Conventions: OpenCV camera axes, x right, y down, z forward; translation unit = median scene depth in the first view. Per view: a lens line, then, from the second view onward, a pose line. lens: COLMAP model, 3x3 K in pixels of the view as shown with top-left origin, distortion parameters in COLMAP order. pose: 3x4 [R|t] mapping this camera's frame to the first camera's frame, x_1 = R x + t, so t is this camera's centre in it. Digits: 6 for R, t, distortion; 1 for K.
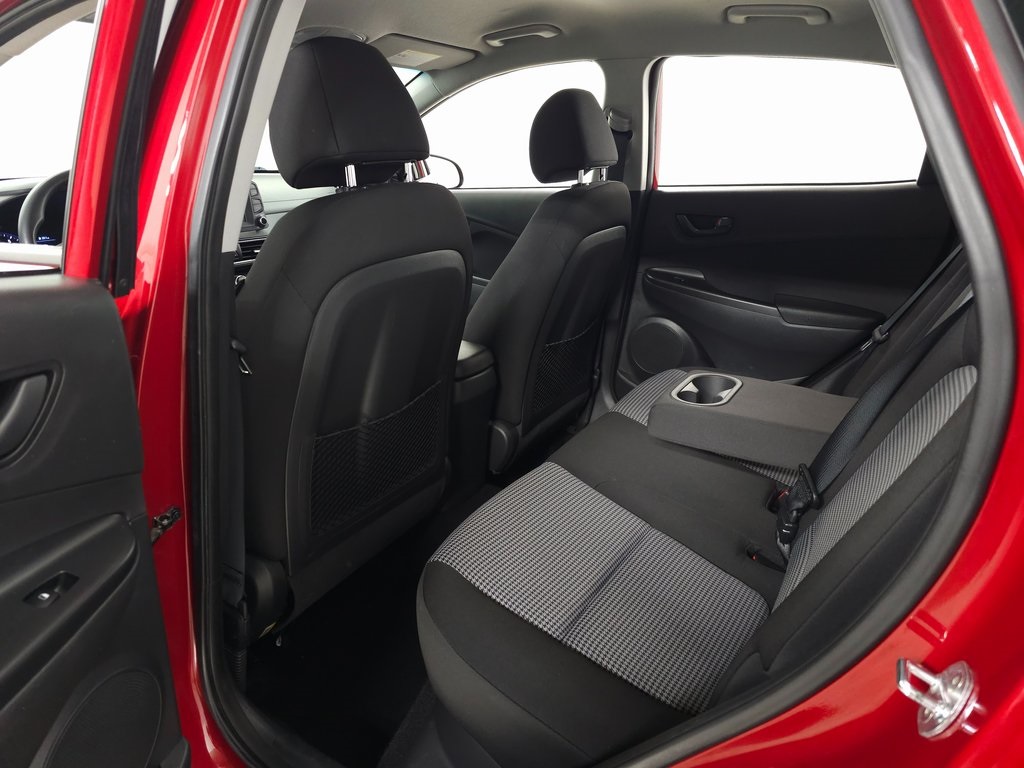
lens RADIAL K [[696.1, 0, 512.0], [0, 696.1, 384.0], [0, 0, 1]] dist [-0.009534, -0.004229]
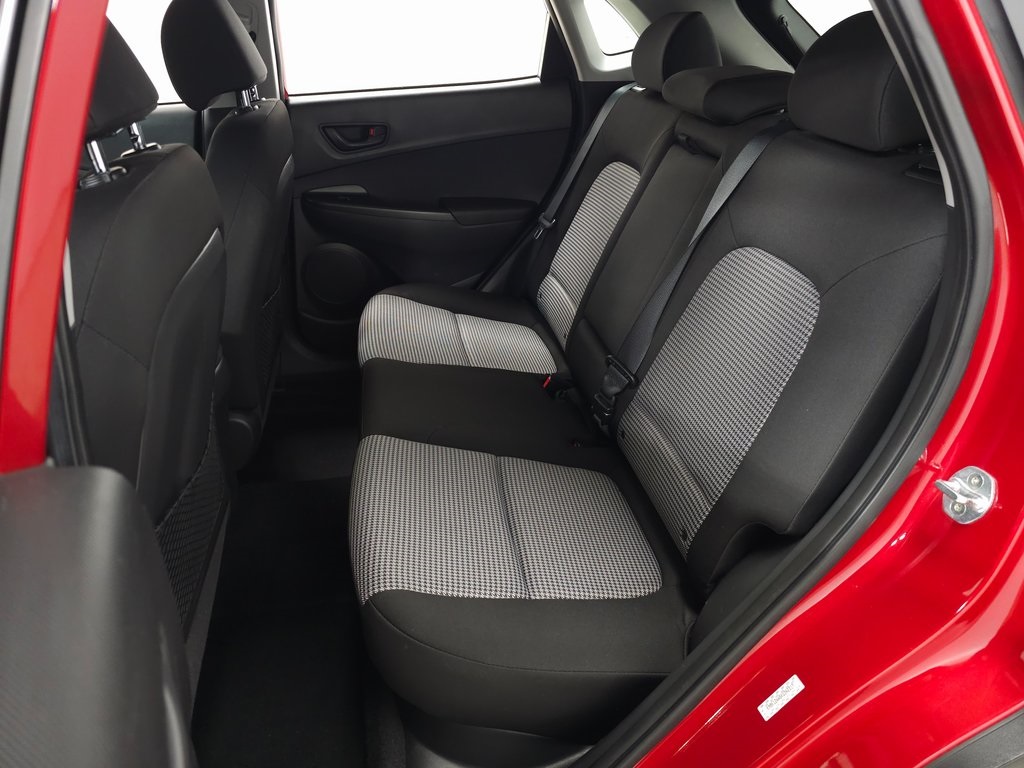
lens RADIAL K [[682.7, 0, 516.4], [0, 682.7, 373.3], [0, 0, 1]] dist [0.072463, -0.089591]
pose [[0.718681, -0.331438, 0.611266, -0.278091], [0.227551, 0.942789, 0.243659, -0.118737], [-0.657052, -0.036019, 0.752984, 0.162643]]
